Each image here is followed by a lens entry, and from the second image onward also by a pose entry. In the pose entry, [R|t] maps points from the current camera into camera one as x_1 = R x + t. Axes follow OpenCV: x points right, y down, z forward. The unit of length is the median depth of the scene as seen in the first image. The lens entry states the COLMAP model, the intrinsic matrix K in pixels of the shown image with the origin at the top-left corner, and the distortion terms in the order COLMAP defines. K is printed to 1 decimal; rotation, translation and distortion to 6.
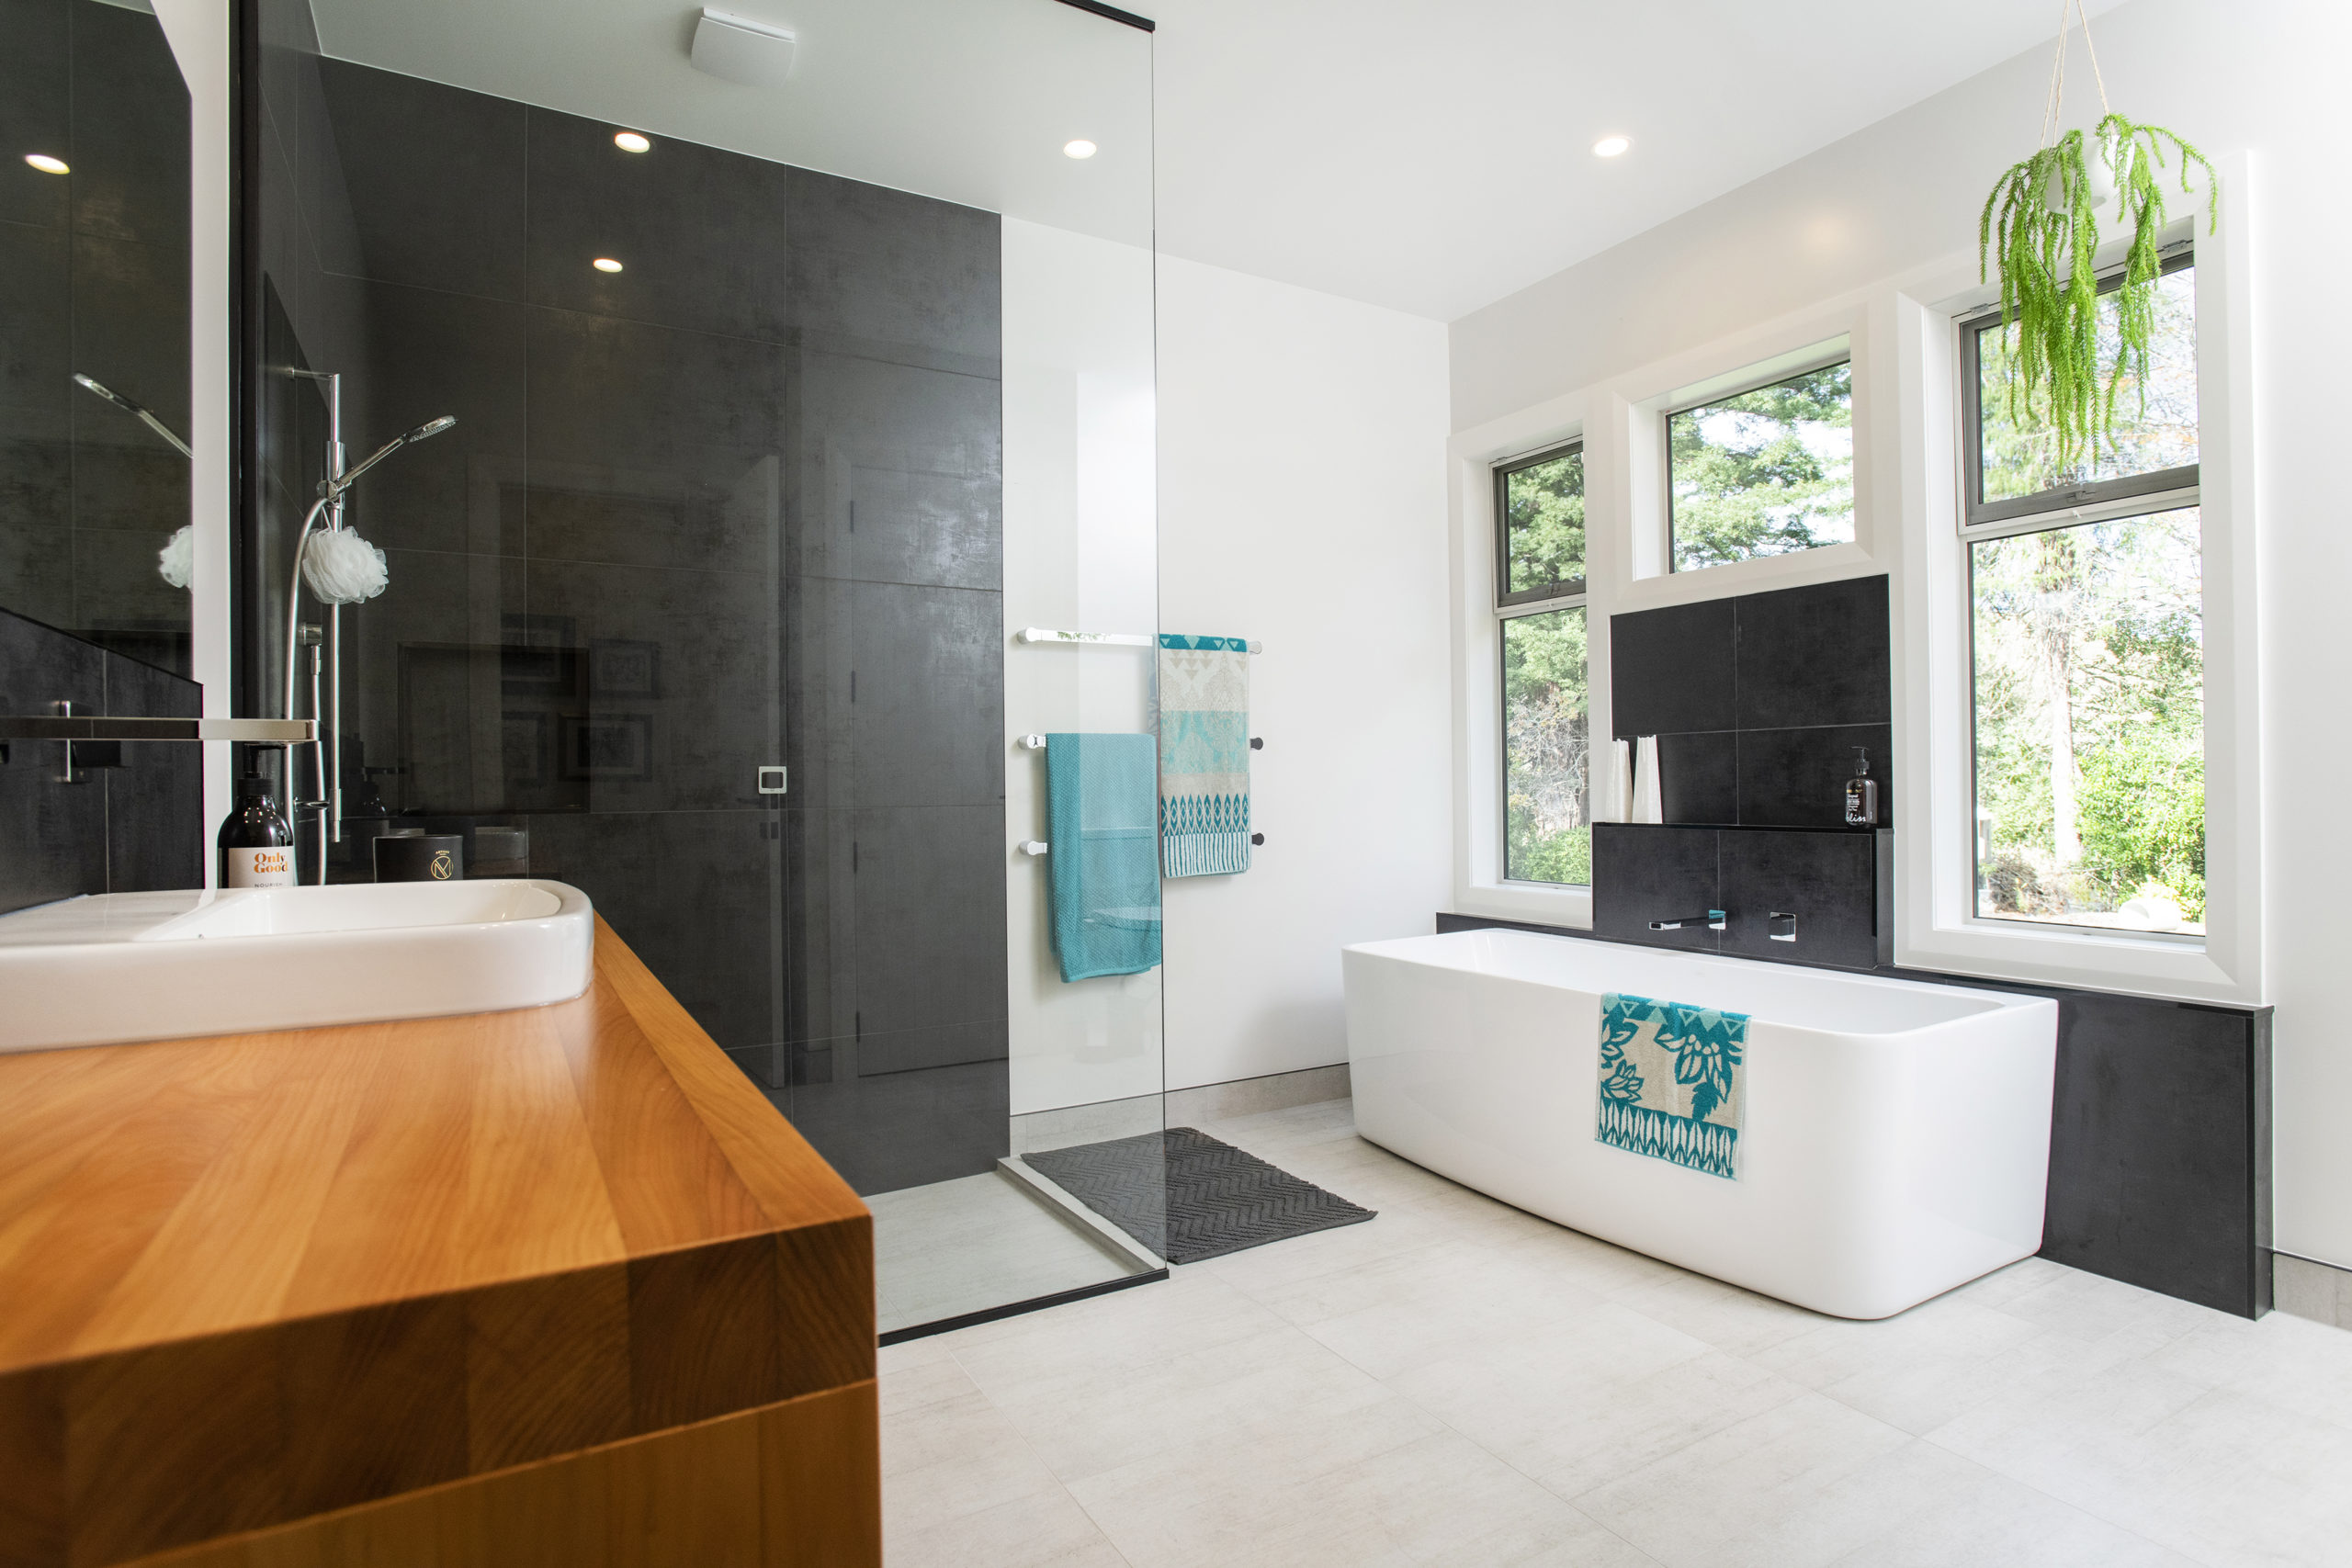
lens RADIAL K [[1262.0, 0, 1176.0], [0, 1262.0, 784.0], [0, 0, 1]] dist [-0.000331, -0.000090]
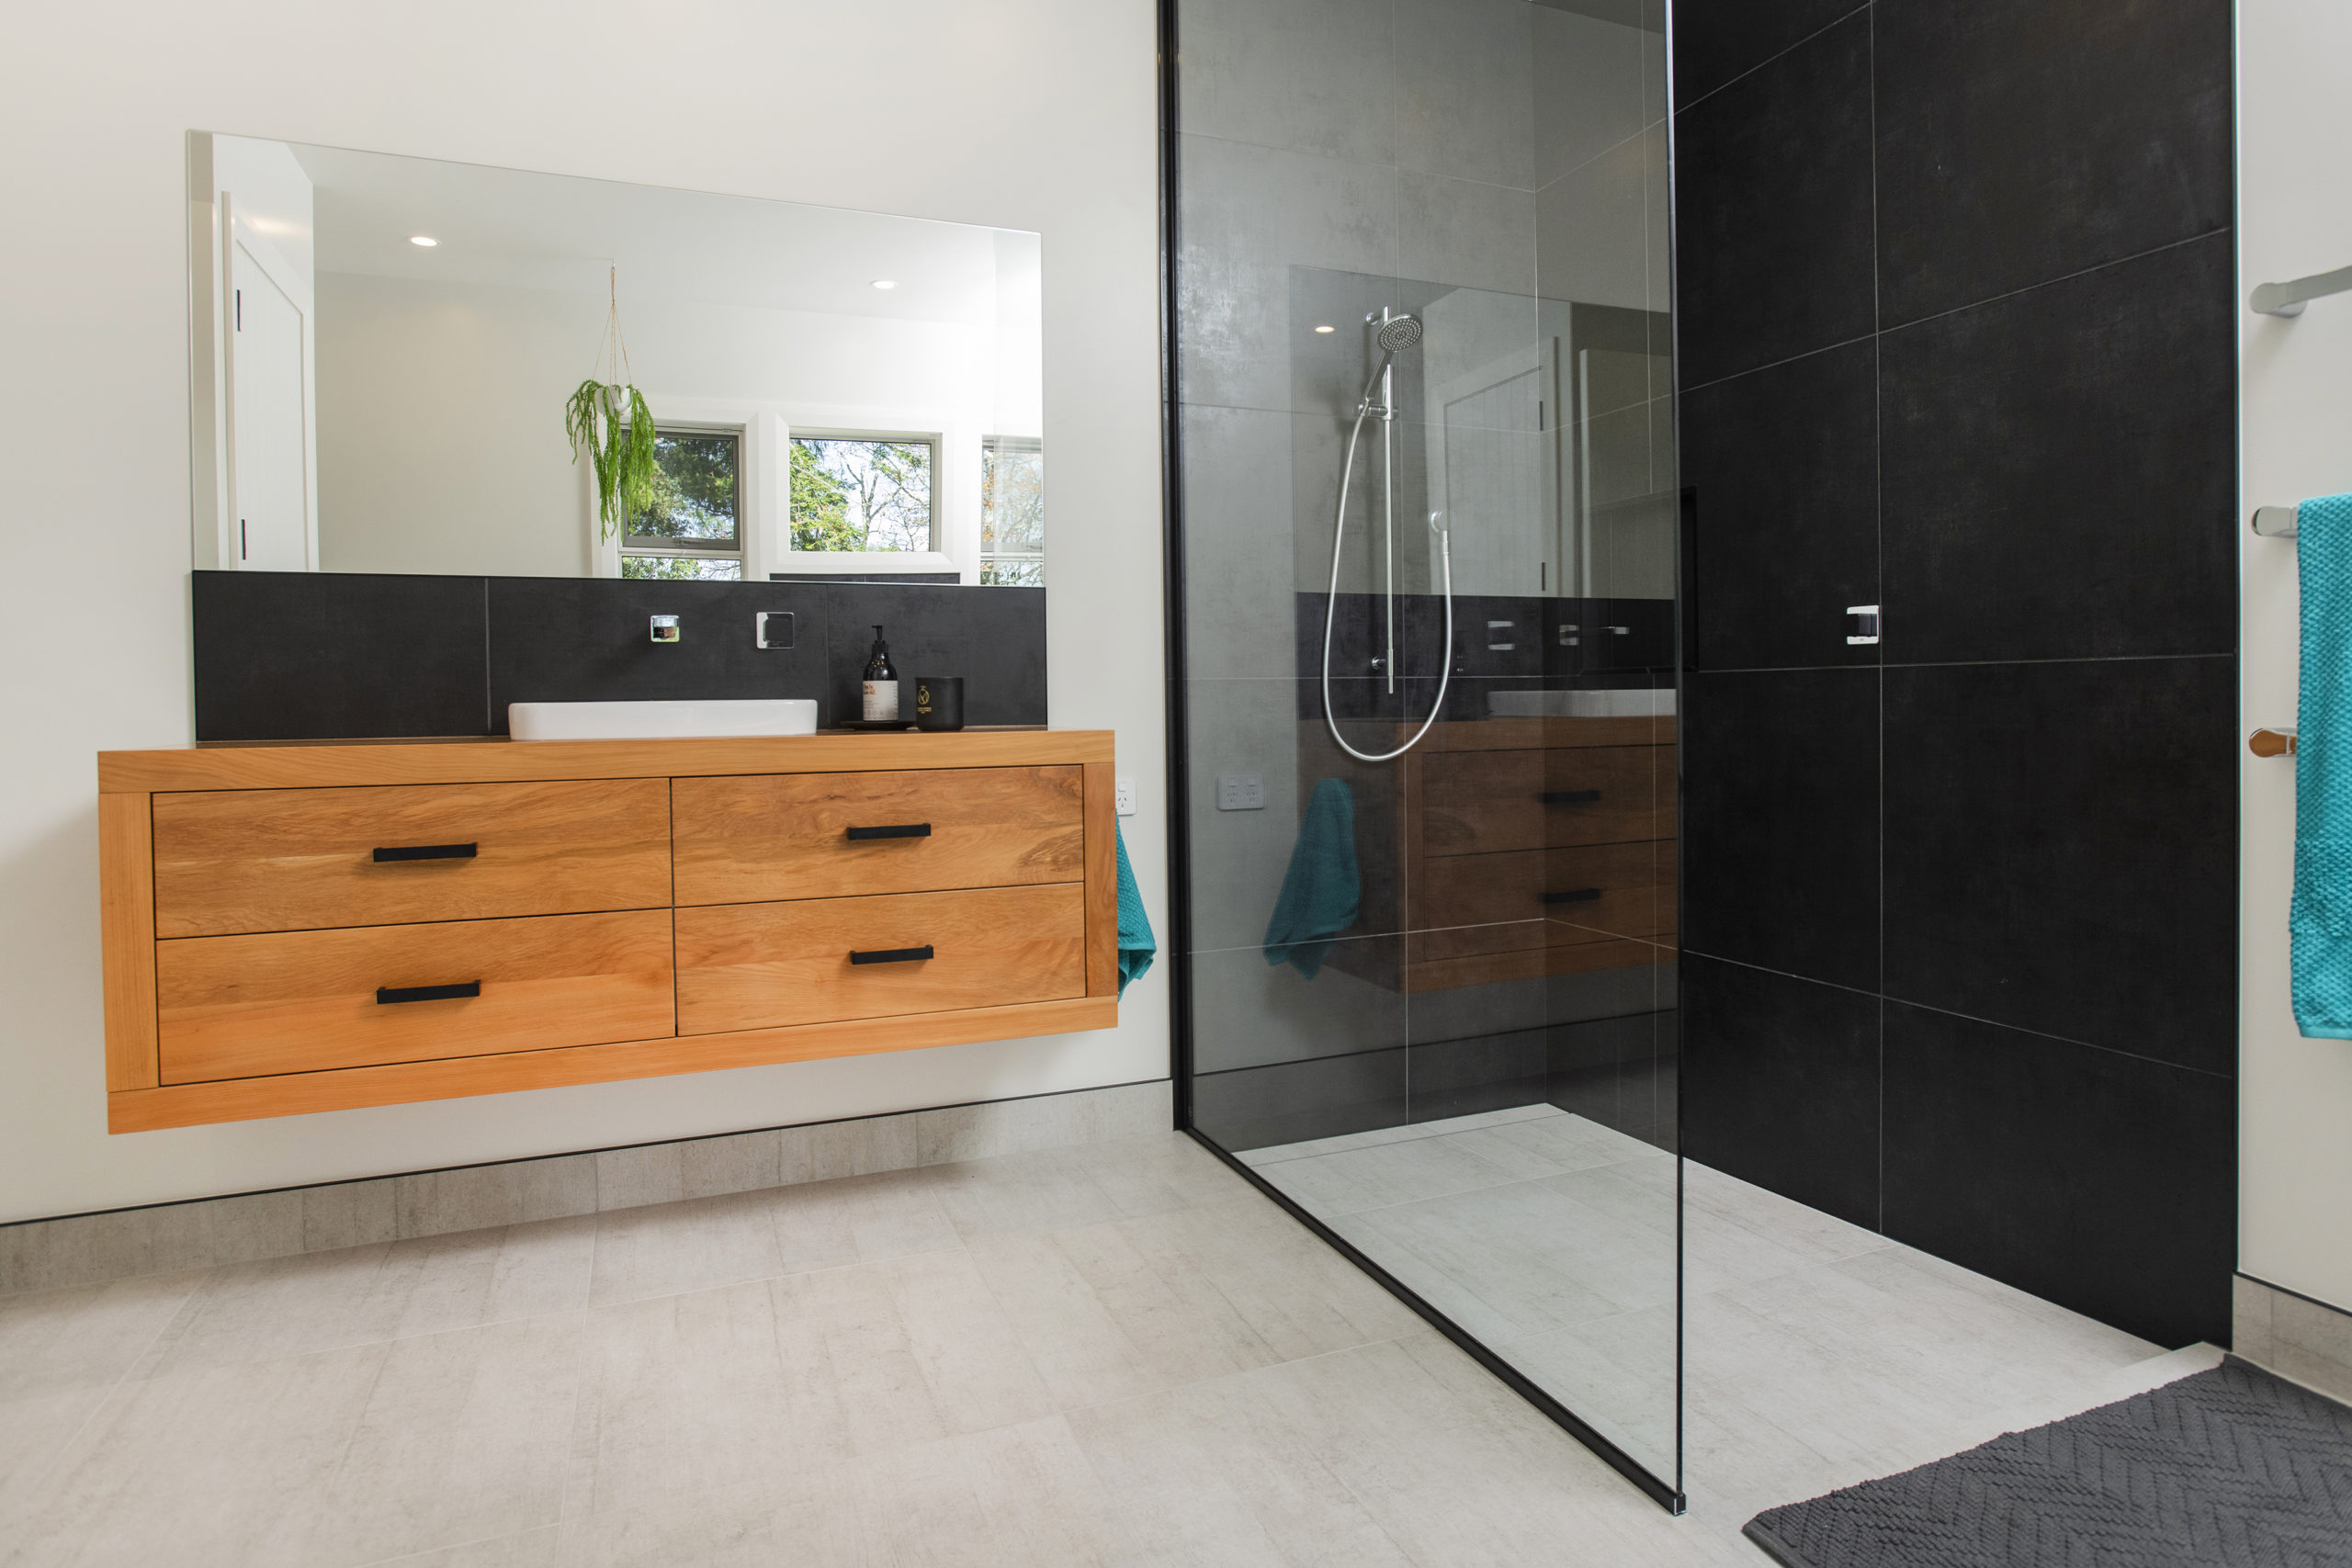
lens RADIAL K [[1262.0, 0, 1176.0], [0, 1262.0, 784.0], [0, 0, 1]] dist [-0.000331, -0.000090]
pose [[-0.123253, 0.028154, -0.991976, 0.427256], [0.019592, 0.999472, 0.025932, 0.058775], [0.992182, -0.016239, -0.123739, 0.703556]]
